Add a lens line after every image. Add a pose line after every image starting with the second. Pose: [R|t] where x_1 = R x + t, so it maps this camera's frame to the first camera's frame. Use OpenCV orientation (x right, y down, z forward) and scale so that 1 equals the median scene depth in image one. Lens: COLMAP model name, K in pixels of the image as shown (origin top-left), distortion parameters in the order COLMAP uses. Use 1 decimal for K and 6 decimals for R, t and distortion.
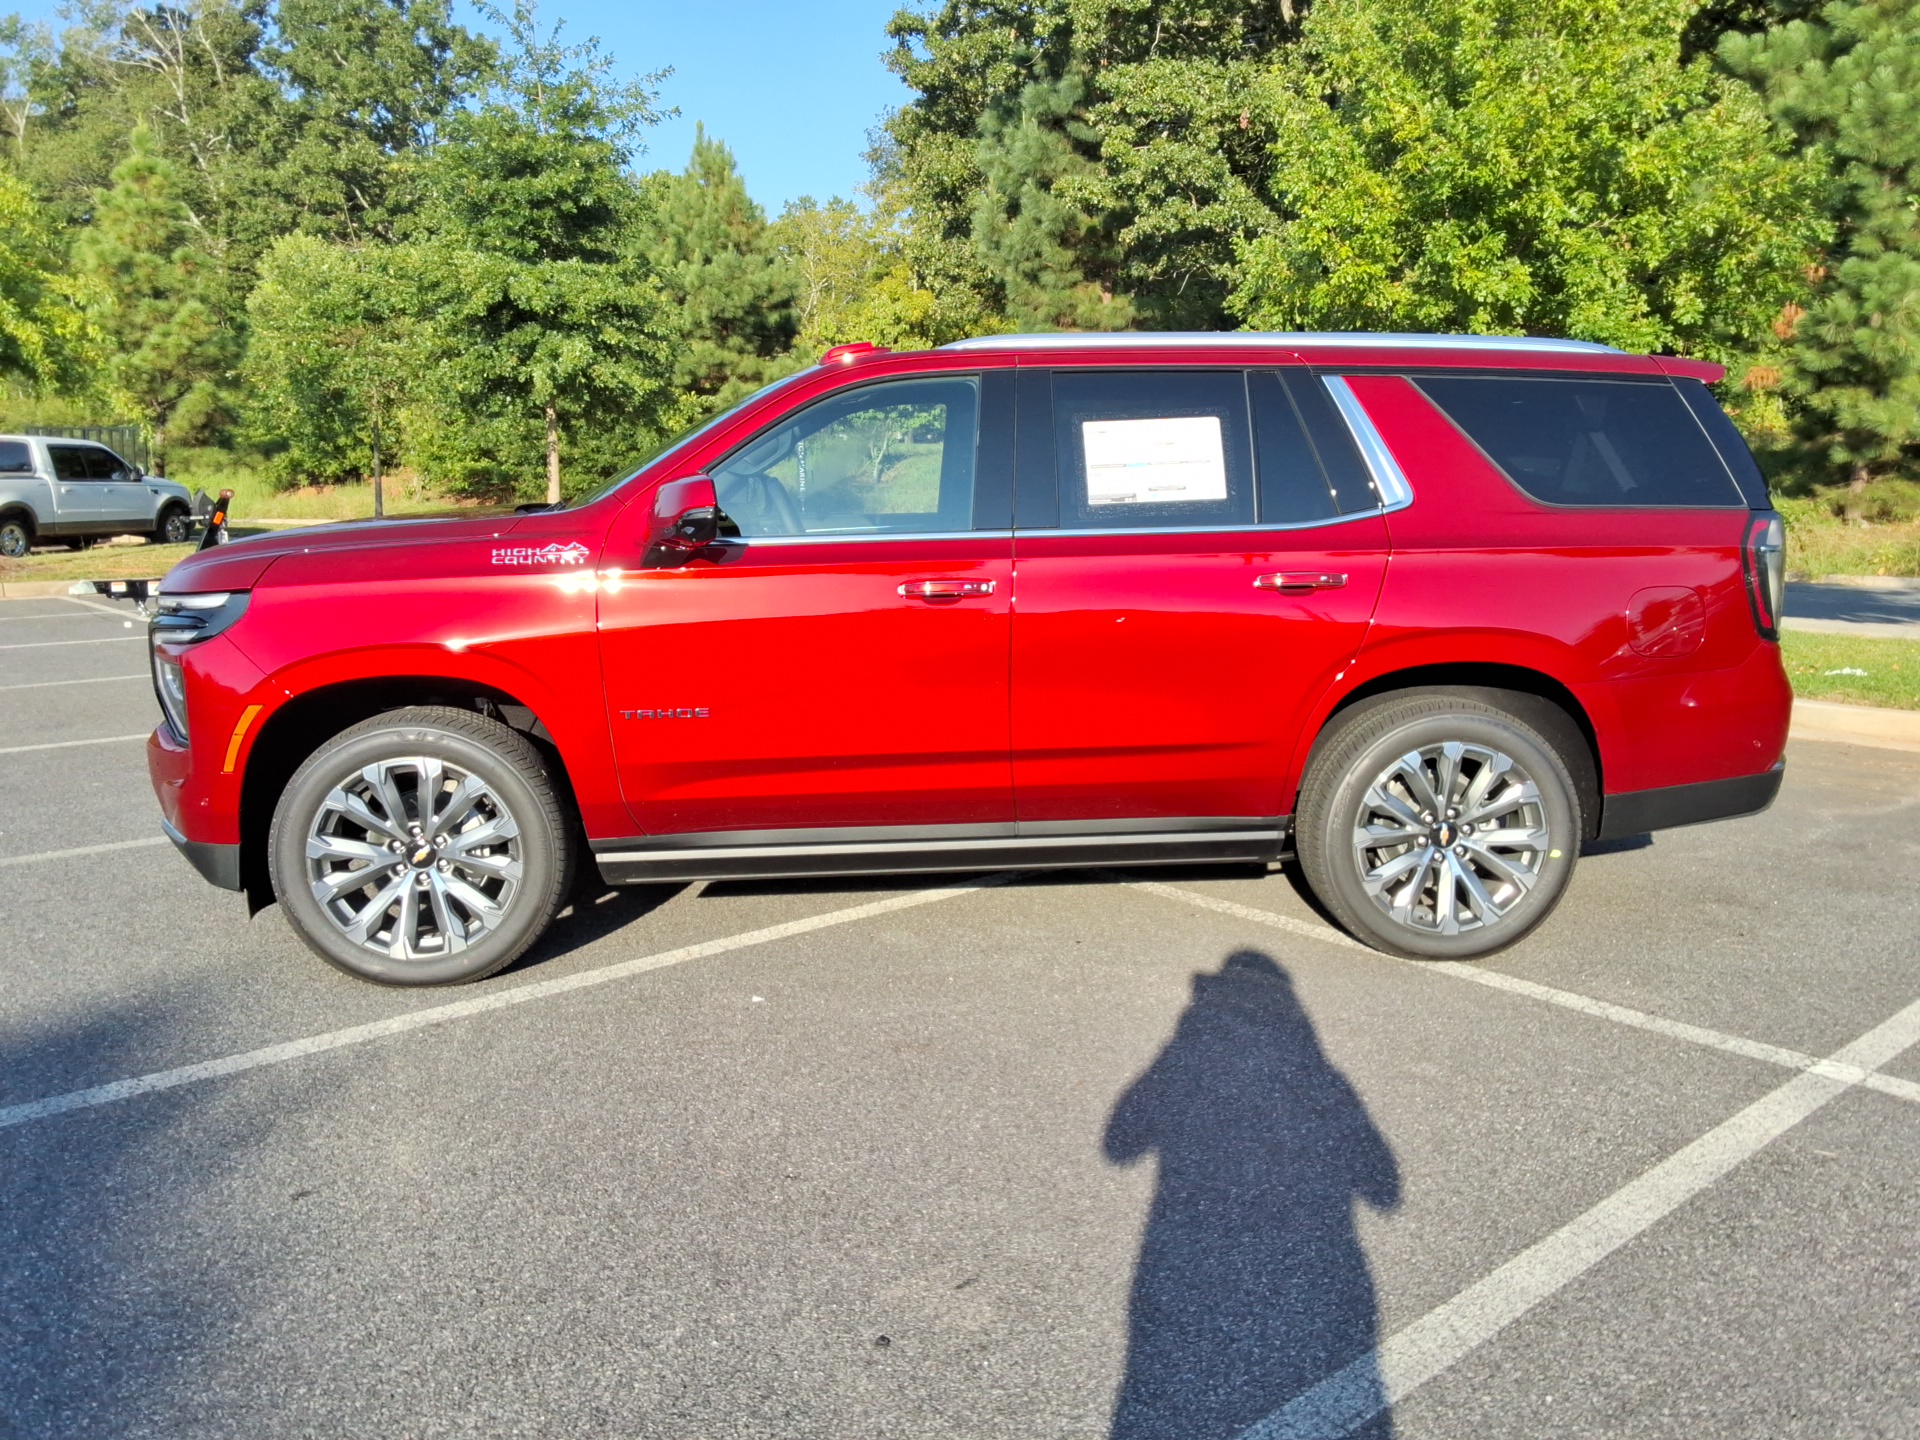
lens RADIAL K [[1543.1, 0, 981.8], [0, 1543.1, 704.9], [0, 0, 1]] dist [0.114592, -0.188218]
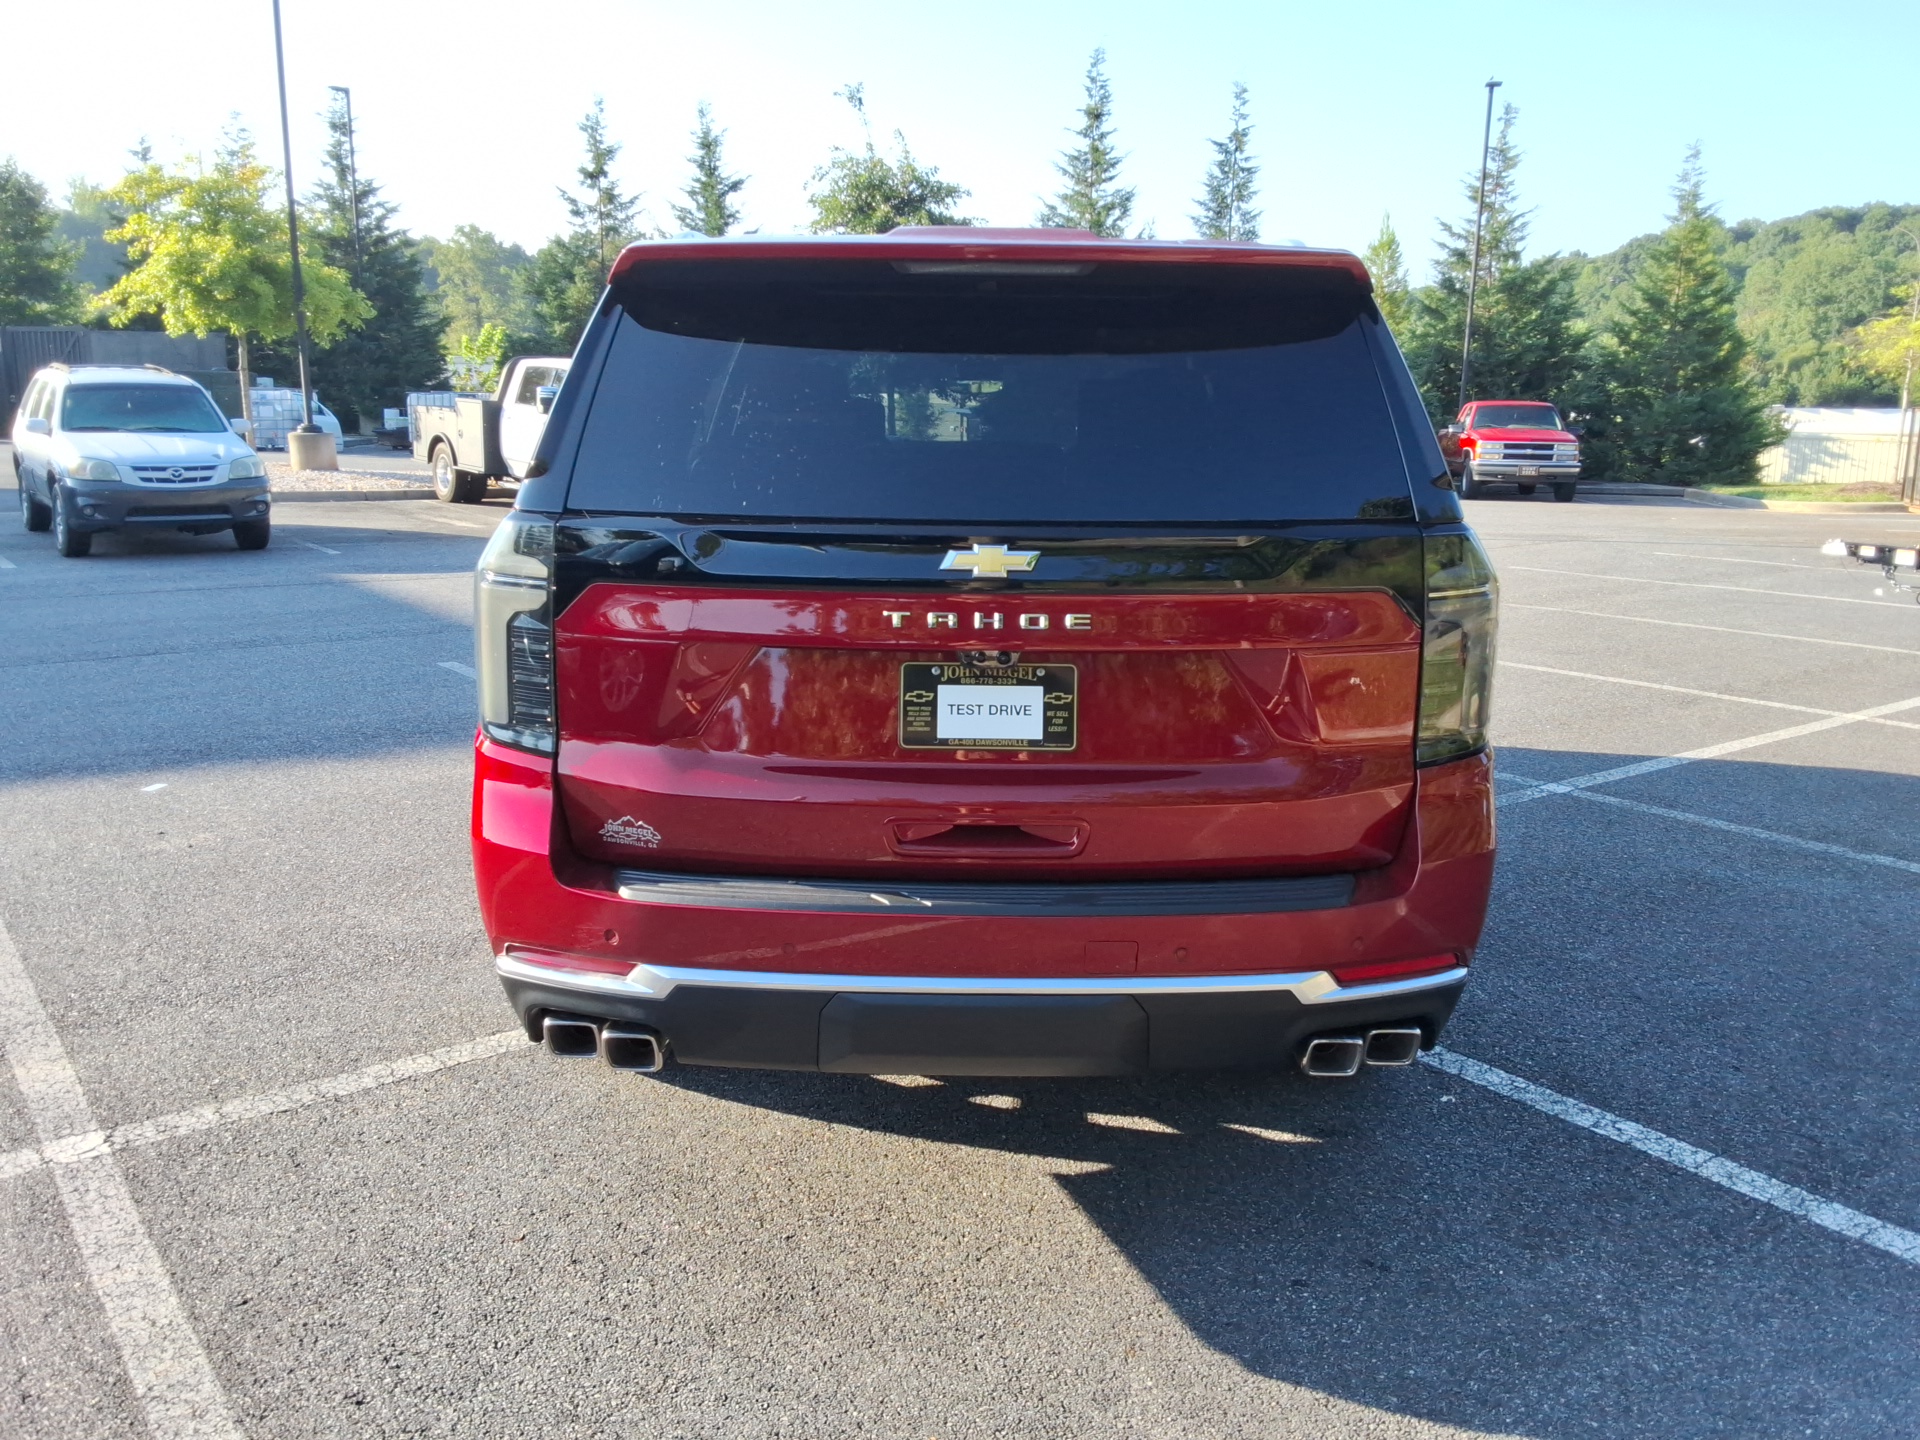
lens RADIAL K [[1547.7, 0, 980.3], [0, 1547.7, 706.0], [0, 0, 1]] dist [0.116254, -0.186239]
pose [[-0.082226, 0.185866, -0.979129, 0.196220], [-0.163070, 0.966706, 0.197202, -0.036168], [0.983182, 0.175881, -0.049179, 0.225423]]
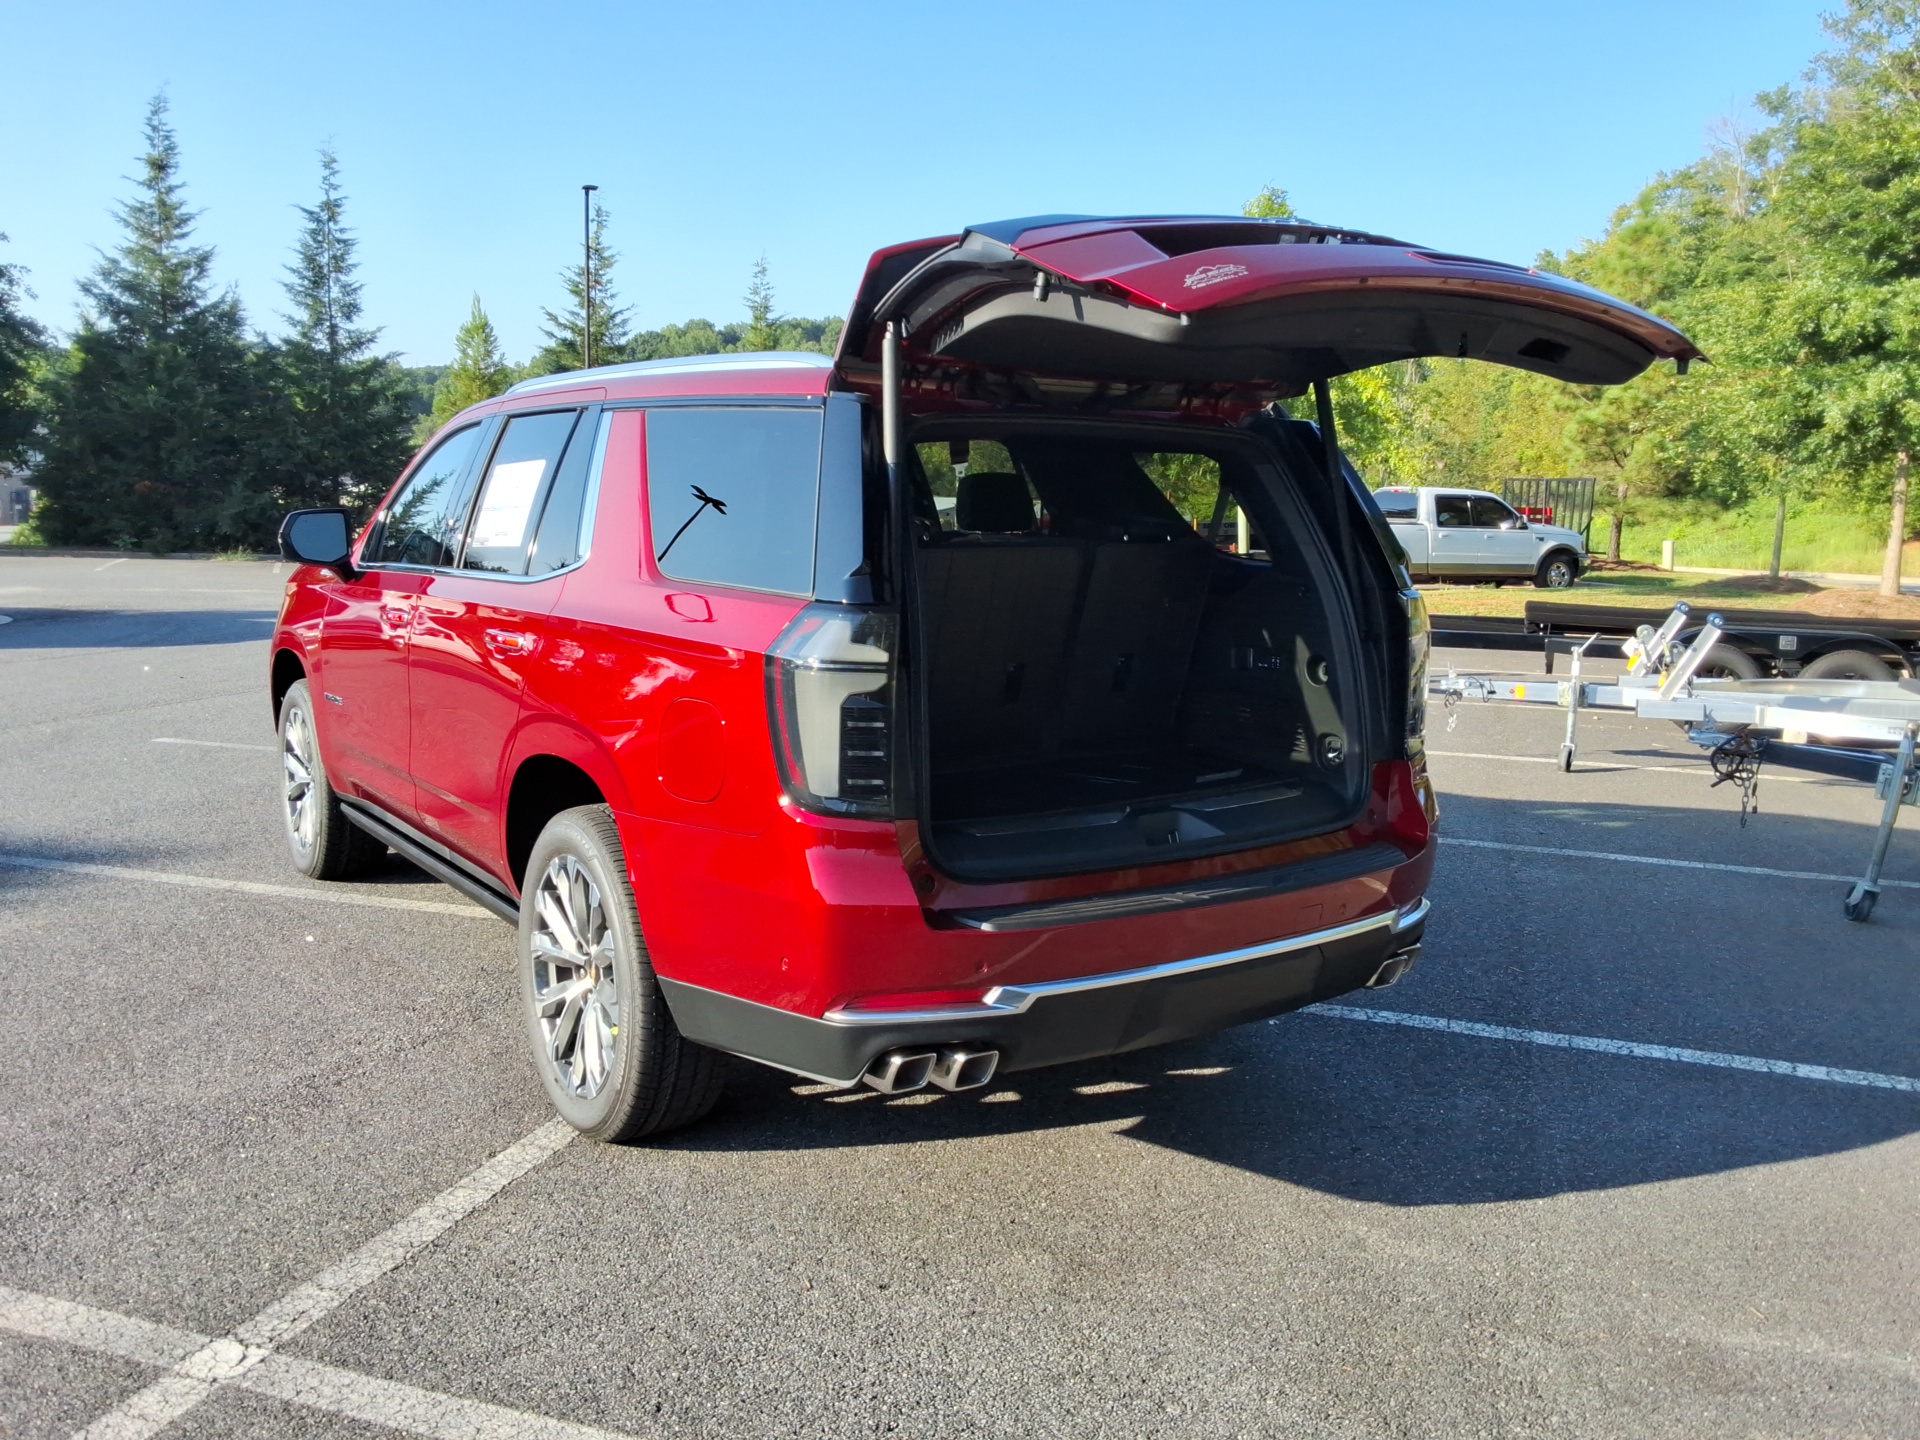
lens RADIAL K [[1547.7, 0, 980.3], [0, 1547.7, 706.0], [0, 0, 1]] dist [0.116254, -0.186239]
pose [[0.494695, 0.121602, -0.860517, 0.199609], [-0.148647, 0.987411, 0.054079, -0.023441], [0.856260, 0.101160, 0.506543, 0.138552]]
